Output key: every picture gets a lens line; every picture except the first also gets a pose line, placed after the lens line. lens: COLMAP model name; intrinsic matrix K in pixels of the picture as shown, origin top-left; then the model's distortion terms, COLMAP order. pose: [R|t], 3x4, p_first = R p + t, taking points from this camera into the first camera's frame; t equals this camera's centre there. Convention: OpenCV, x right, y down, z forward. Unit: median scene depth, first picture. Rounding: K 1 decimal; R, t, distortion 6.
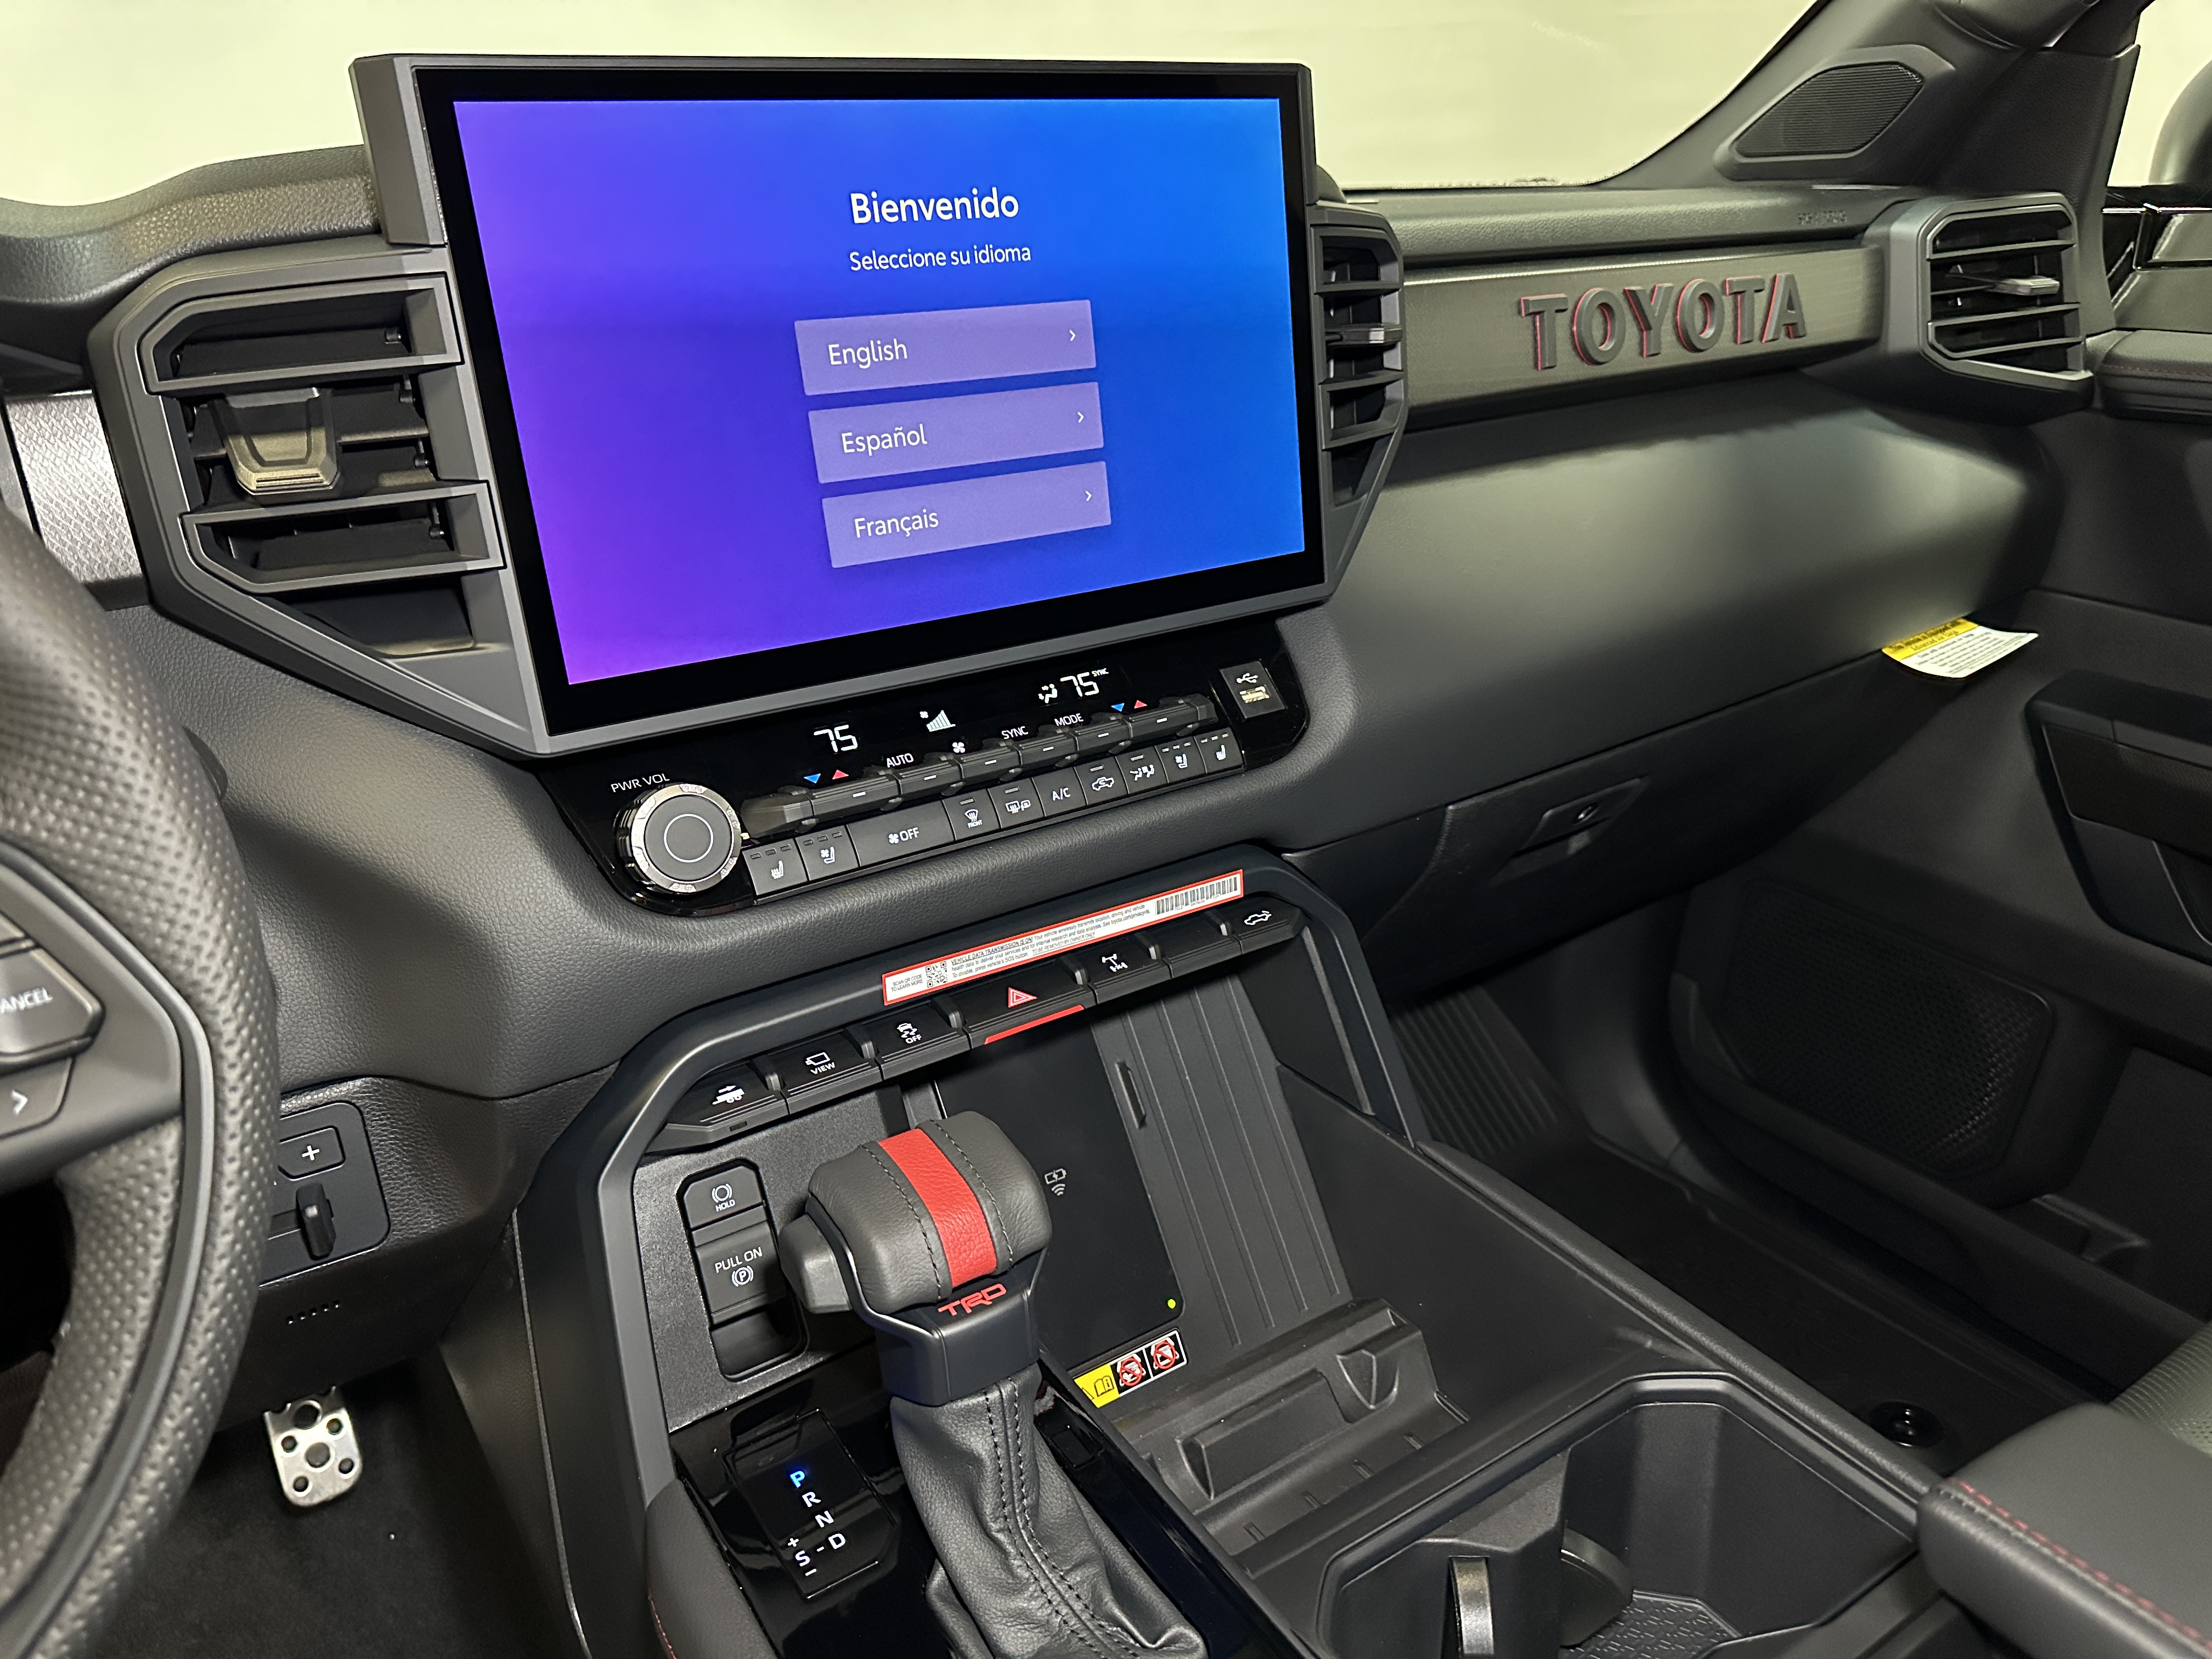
lens RADIAL K [[1570.2, 0, 1106.0], [0, 1570.2, 829.5], [0, 0, 1]] dist [0.116206, -0.170820]
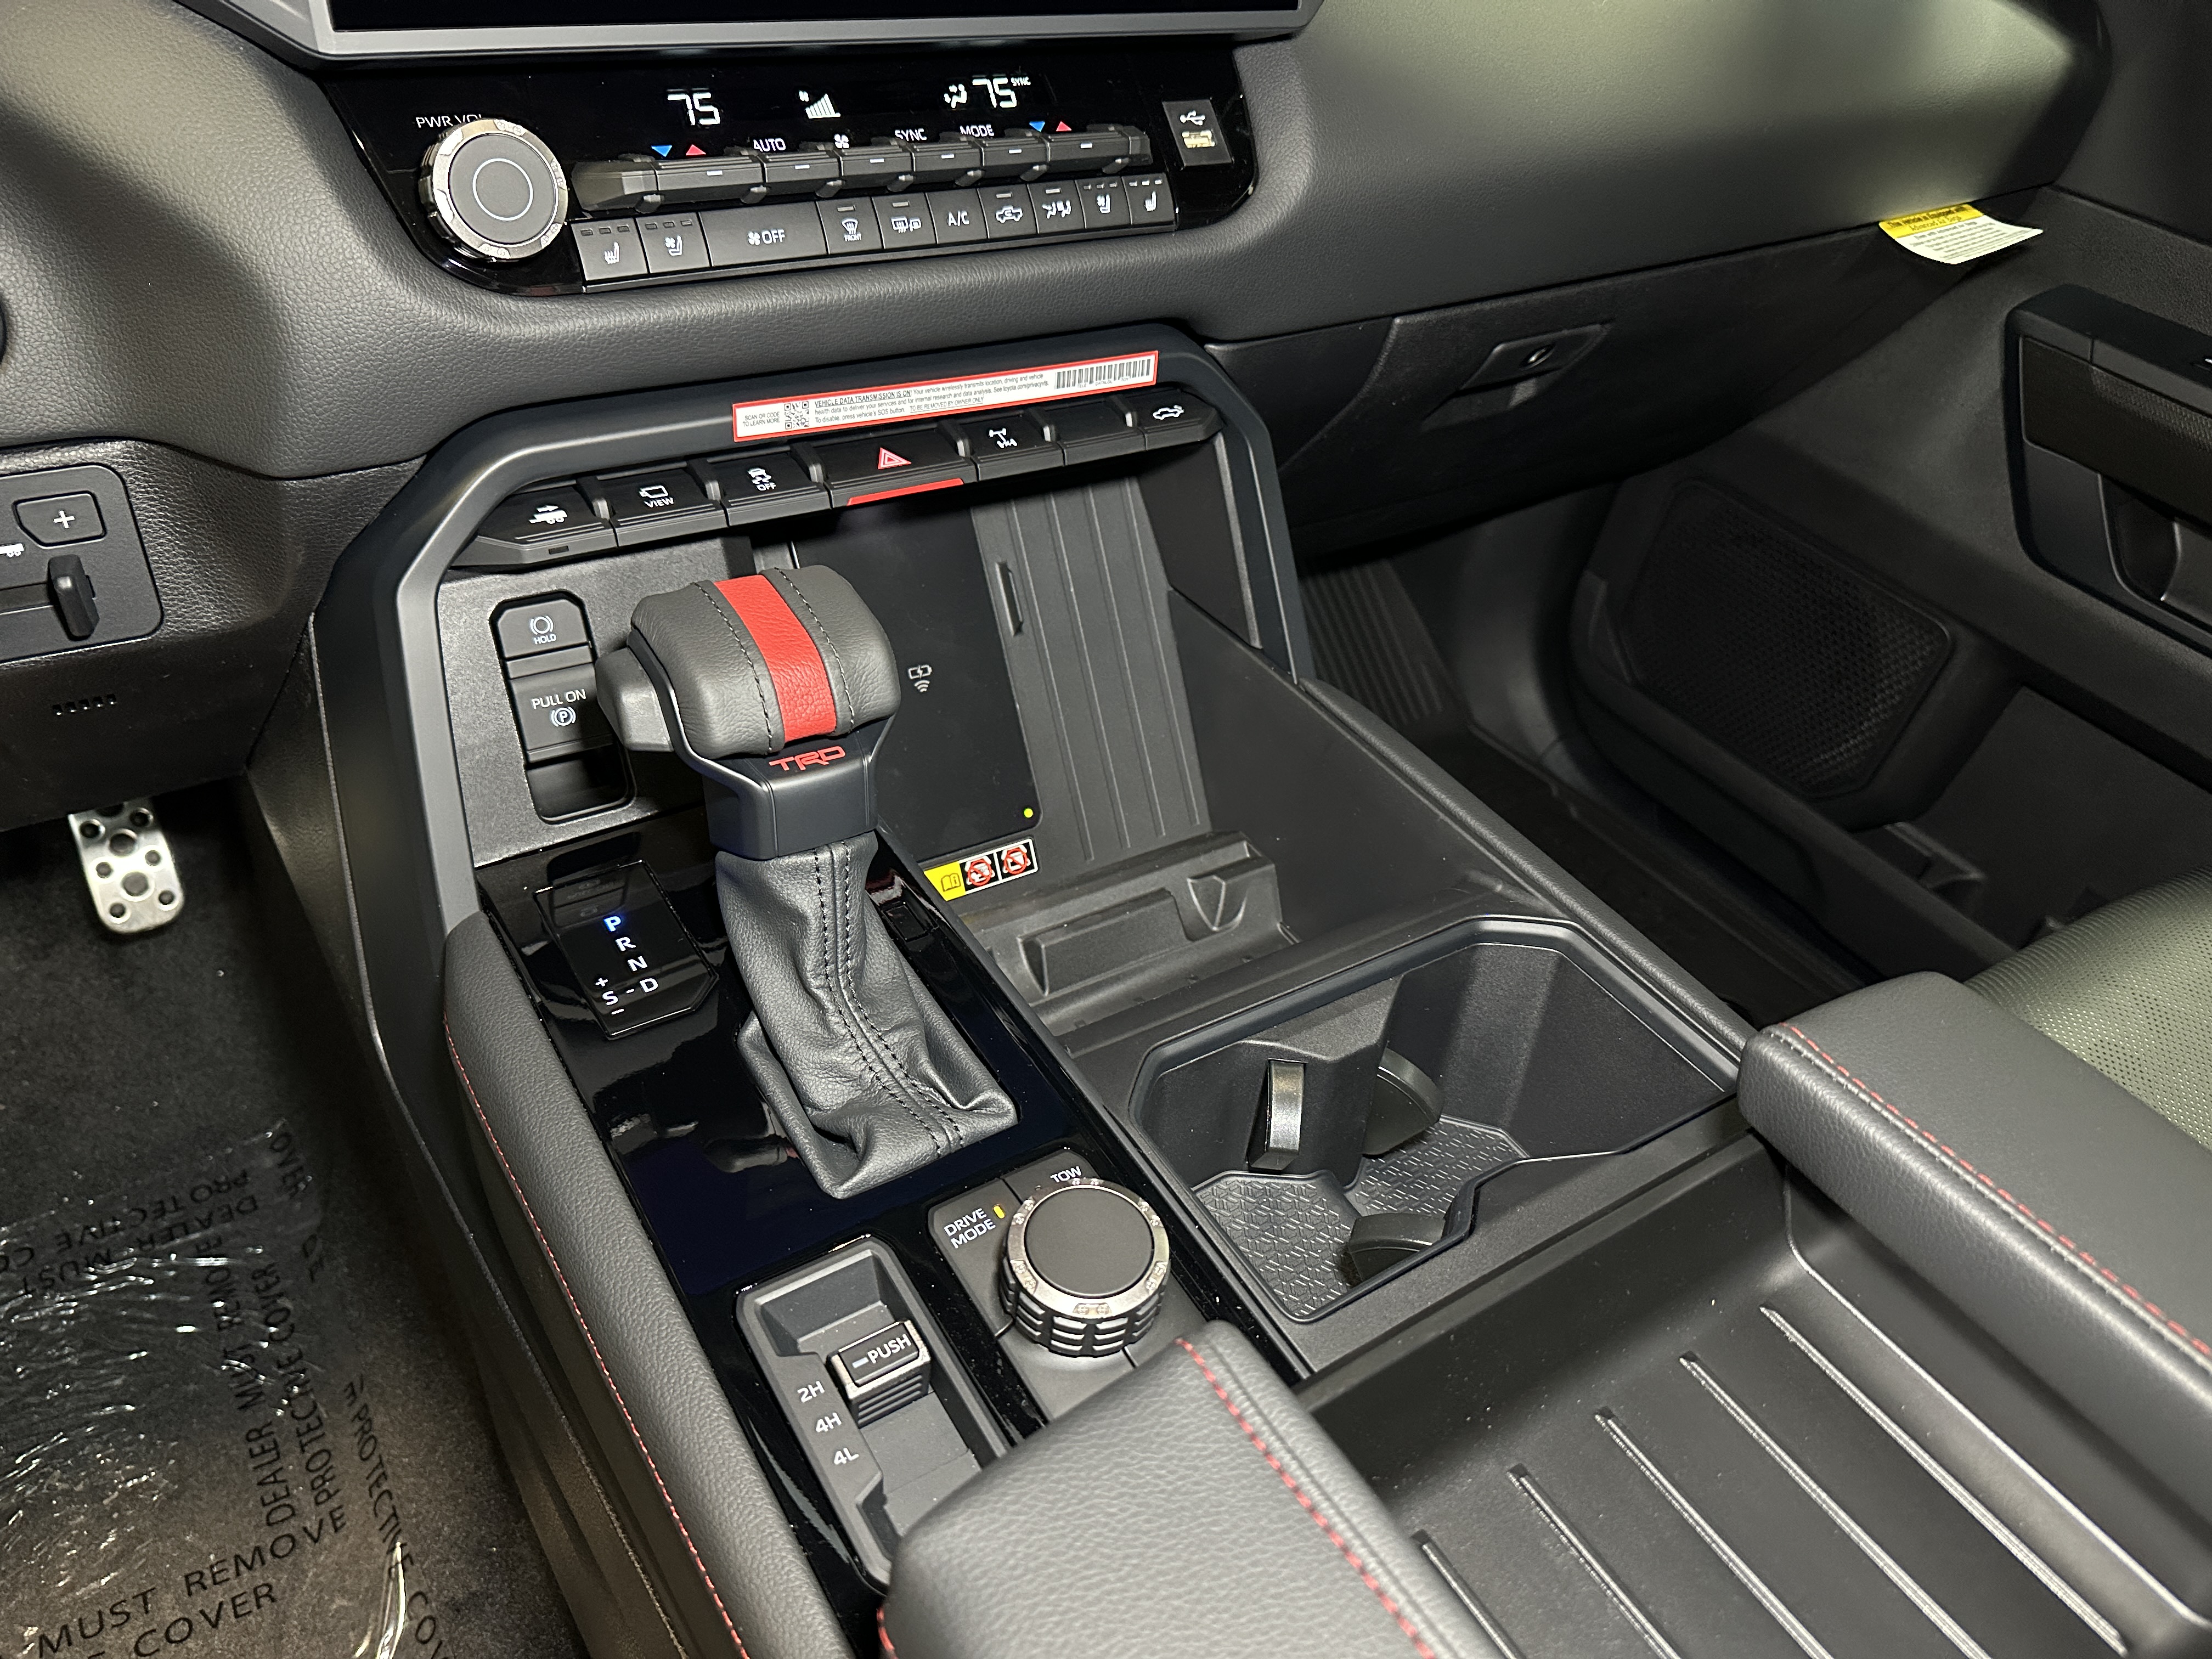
lens RADIAL K [[1570.2, 0, 1106.0], [0, 1570.2, 829.5], [0, 0, 1]] dist [0.116206, -0.170820]
pose [[0.991792, 0.103937, 0.074474, 0.019697], [-0.119597, 0.960109, 0.252758, 0.063961], [-0.045232, -0.259590, 0.964659, 0.069524]]
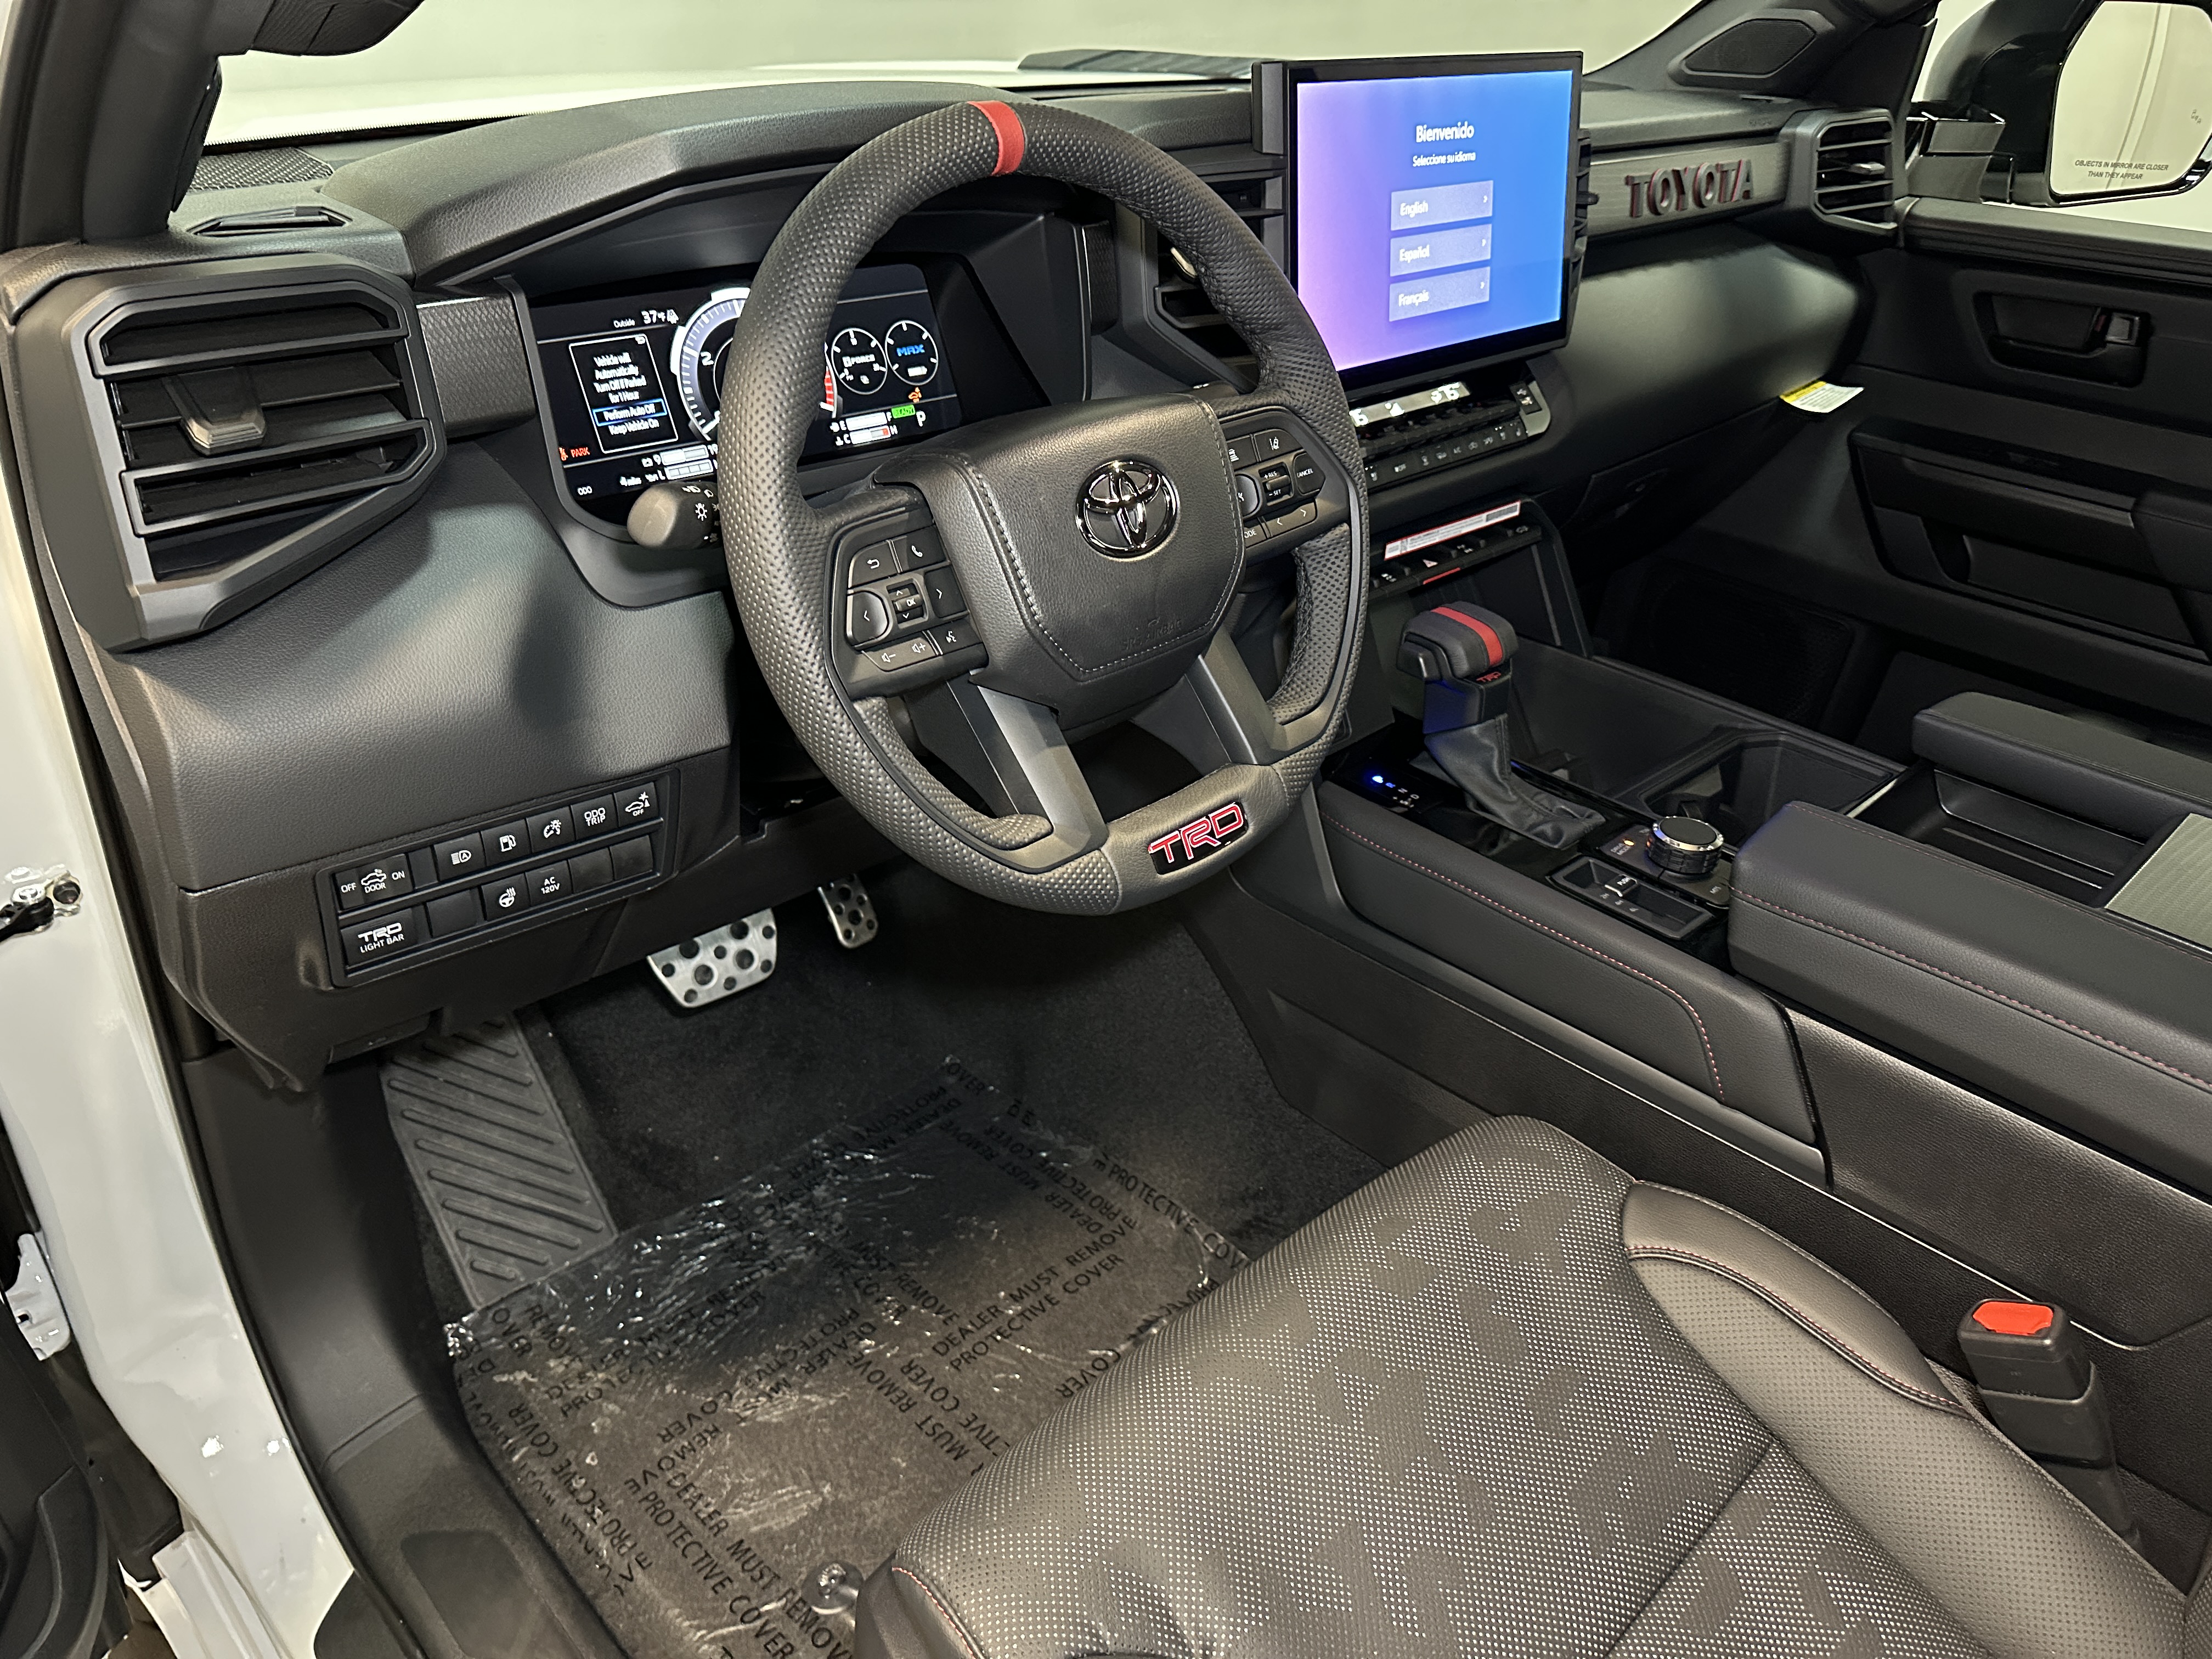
lens RADIAL K [[1570.2, 0, 1106.0], [0, 1570.2, 829.5], [0, 0, 1]] dist [0.116206, -0.170820]
pose [[0.983030, -0.038862, 0.179283, -0.761900], [0.018442, 0.993288, 0.114186, 0.193092], [-0.182517, -0.108942, 0.977149, -0.792139]]
